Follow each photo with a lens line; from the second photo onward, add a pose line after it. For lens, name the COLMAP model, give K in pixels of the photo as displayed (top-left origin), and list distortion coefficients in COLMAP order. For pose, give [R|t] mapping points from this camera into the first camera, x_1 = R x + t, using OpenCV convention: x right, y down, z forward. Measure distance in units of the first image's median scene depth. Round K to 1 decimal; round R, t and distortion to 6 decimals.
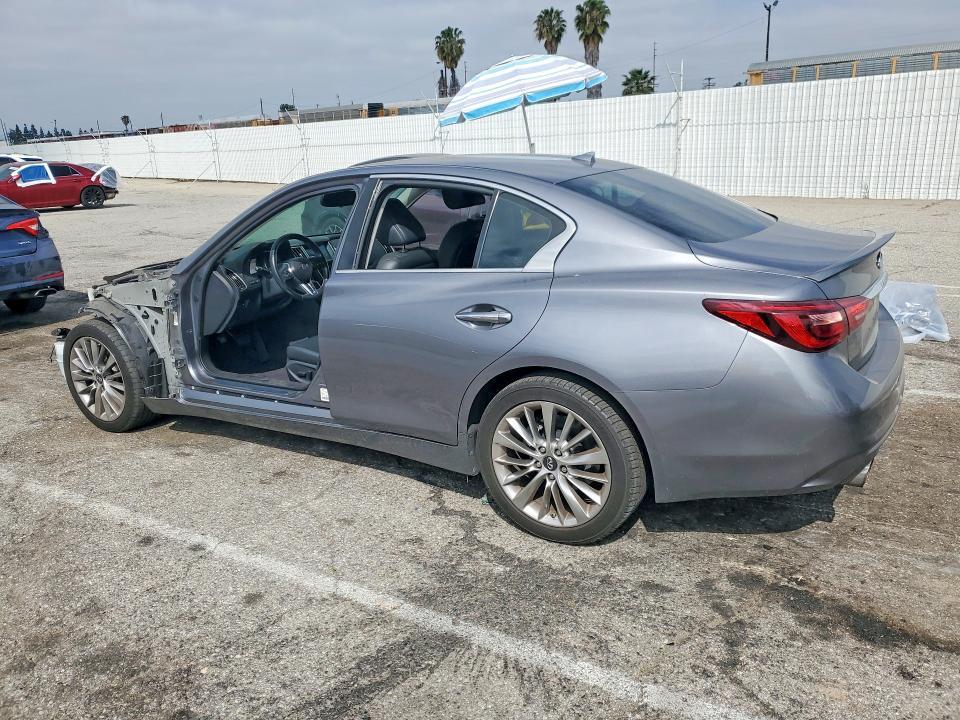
lens RADIAL K [[707.5, 0, 480.0], [0, 707.5, 360.0], [0, 0, 1]] dist [-0.048640, -0.000120]
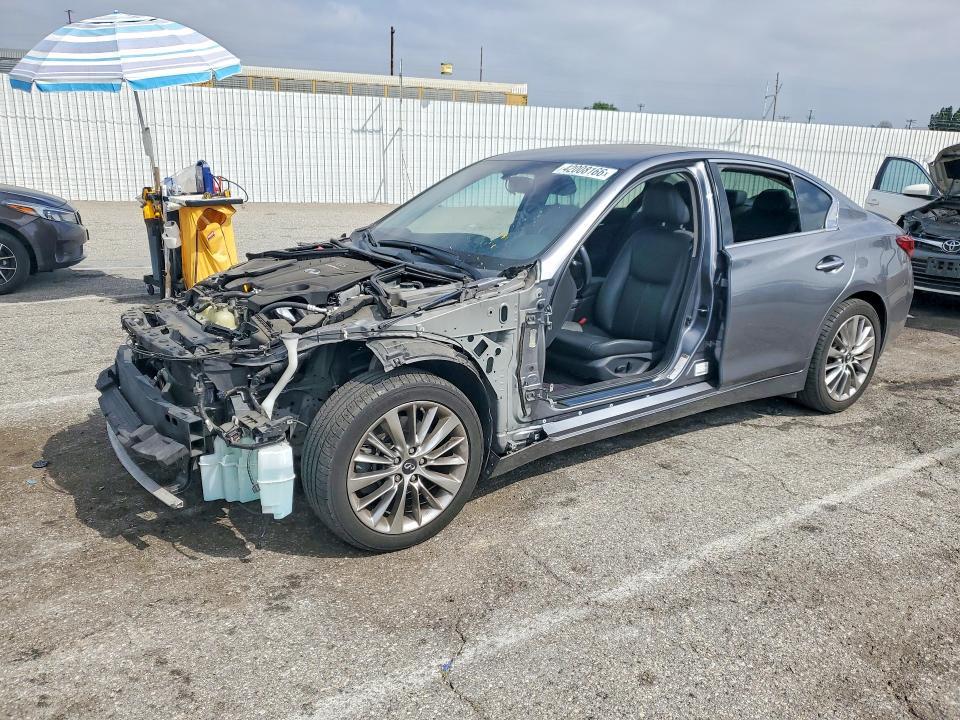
lens RADIAL K [[717.3, 0, 480.0], [0, 717.3, 360.0], [0, 0, 1]] dist [-0.006653, -0.005758]
pose [[0.482769, -0.203176, 0.851853, -1.166990], [0.223843, 0.969032, 0.104266, -0.134540], [-0.846657, 0.140345, 0.513298, 0.659093]]
